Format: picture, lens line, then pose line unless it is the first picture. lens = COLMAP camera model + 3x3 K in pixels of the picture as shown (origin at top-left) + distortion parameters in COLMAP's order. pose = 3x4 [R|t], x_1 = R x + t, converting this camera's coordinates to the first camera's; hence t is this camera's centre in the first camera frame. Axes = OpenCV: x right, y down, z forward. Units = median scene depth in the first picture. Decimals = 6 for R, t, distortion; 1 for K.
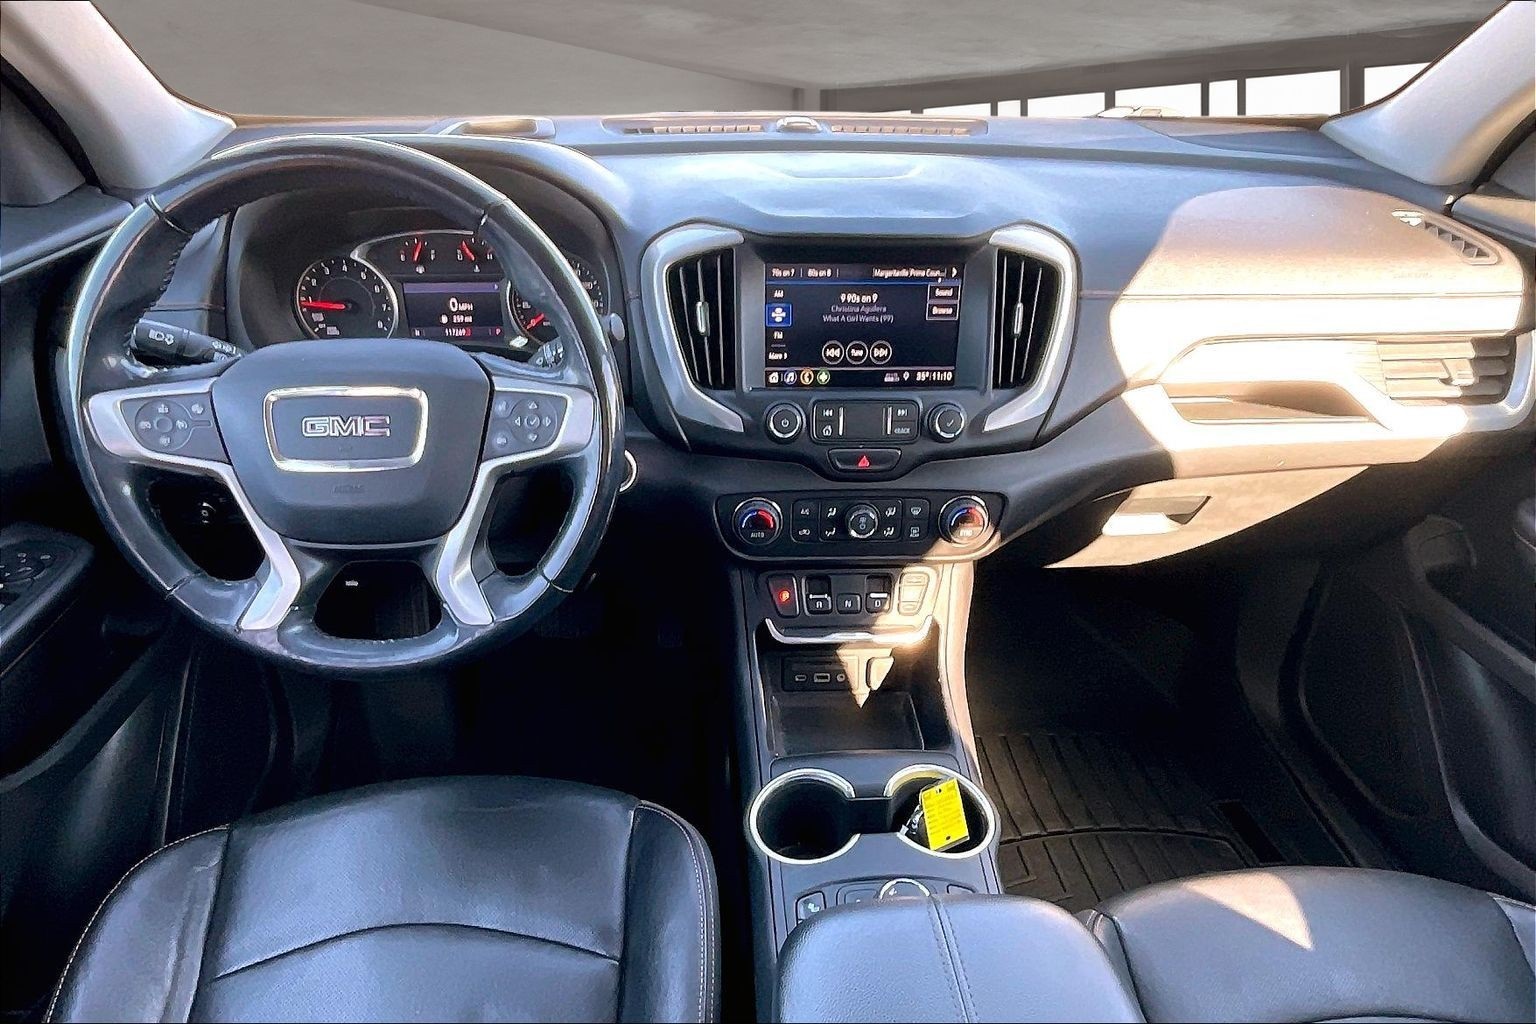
lens RADIAL K [[874.9, 0, 783.2], [0, 874.9, 605.3], [0, 0, 1]] dist [-0.014834, 0.004965]
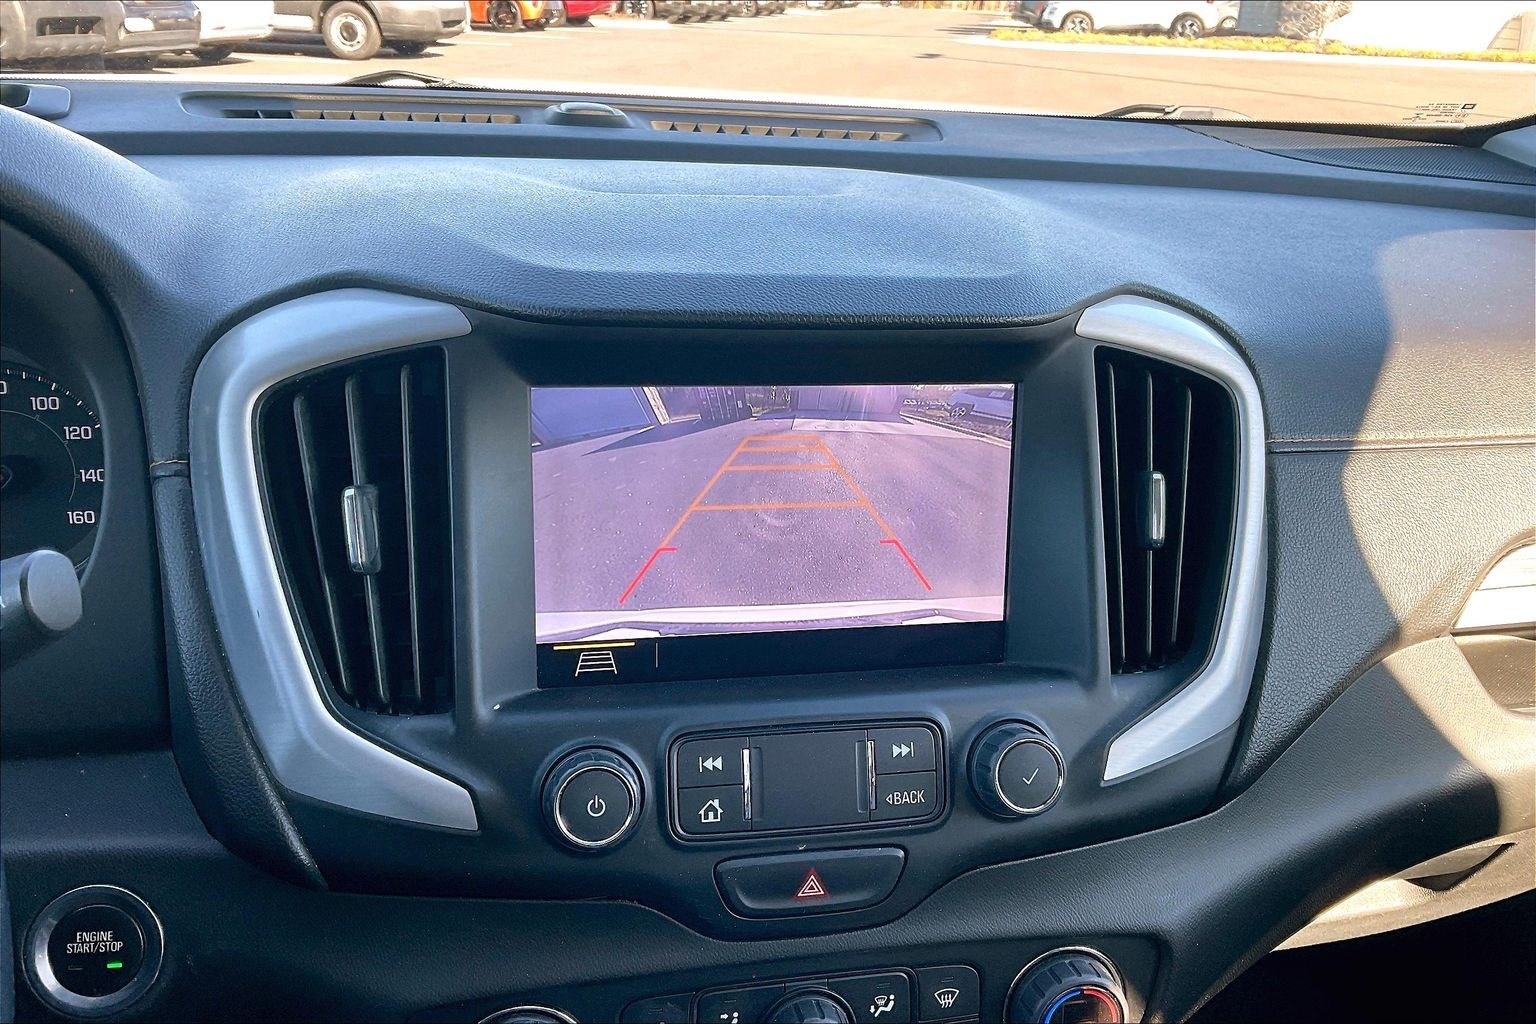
lens RADIAL K [[1251.8, 0, 769.7], [0, 1251.8, 508.6], [0, 0, 1]] dist [0.036409, -0.021924]
pose [[0.985323, -0.023163, 0.169122, -0.011345], [0.064429, 0.967934, -0.242800, -0.185483], [-0.158075, 0.250133, 0.955220, 0.439764]]
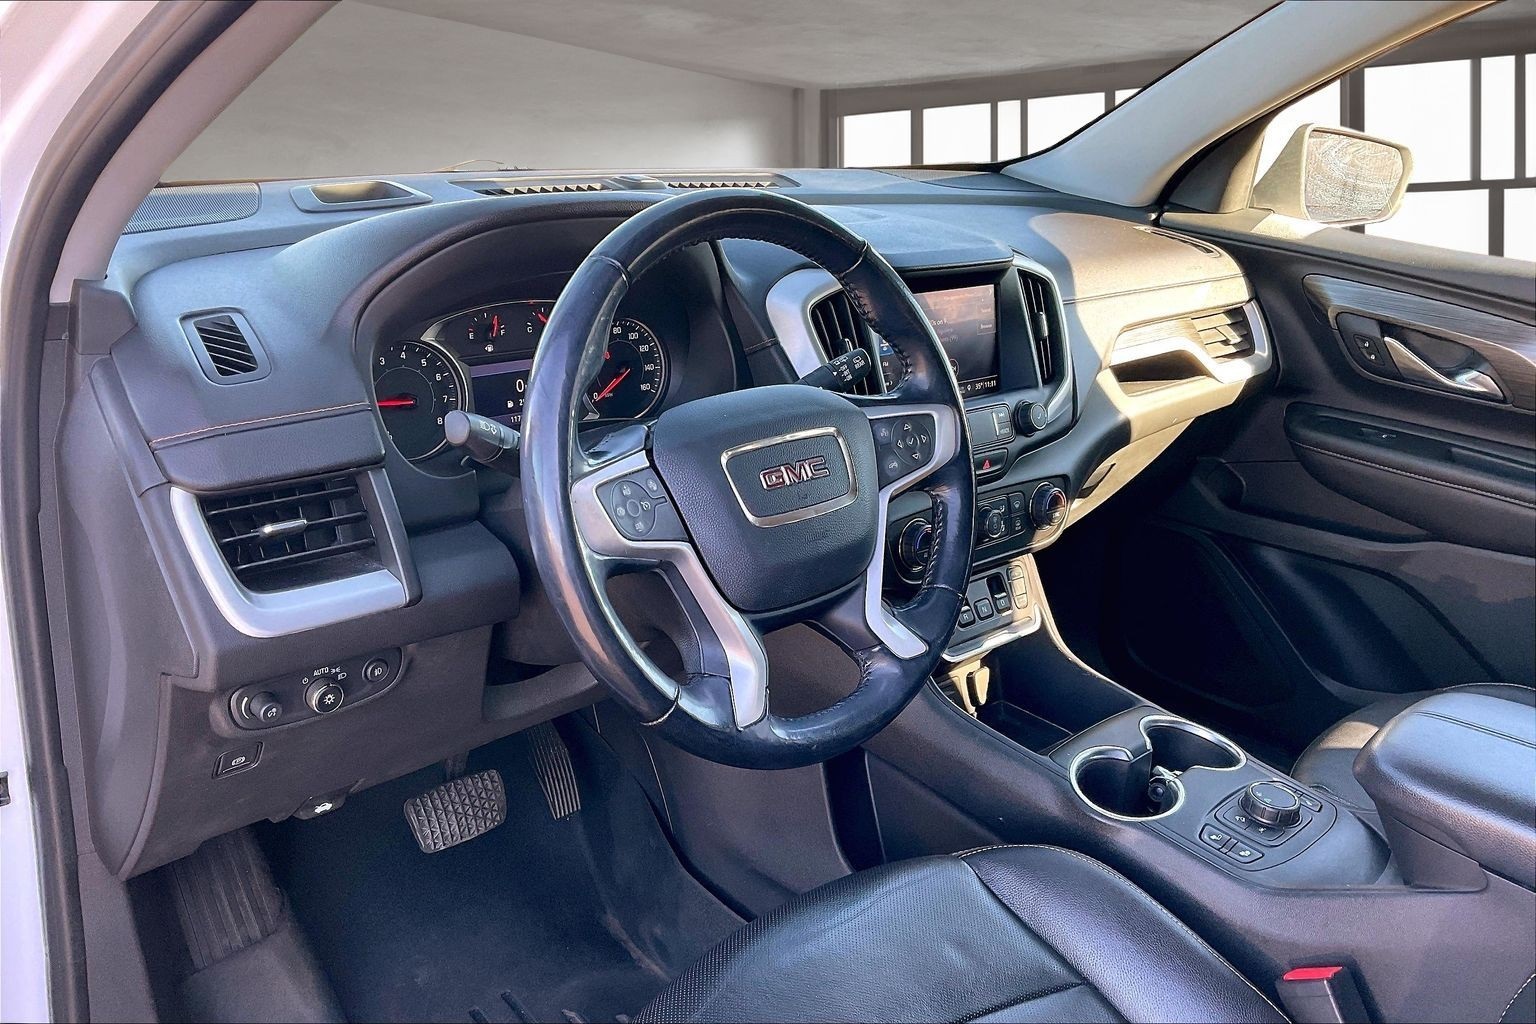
lens RADIAL K [[1251.8, 0, 764.2], [0, 1251.8, 518.5], [0, 0, 1]] dist [0.036409, -0.021924]
pose [[0.774561, -0.188707, 0.603692, -1.013324], [0.330075, 0.934779, -0.131298, 0.006726], [-0.539542, 0.300962, 0.786331, -0.024529]]
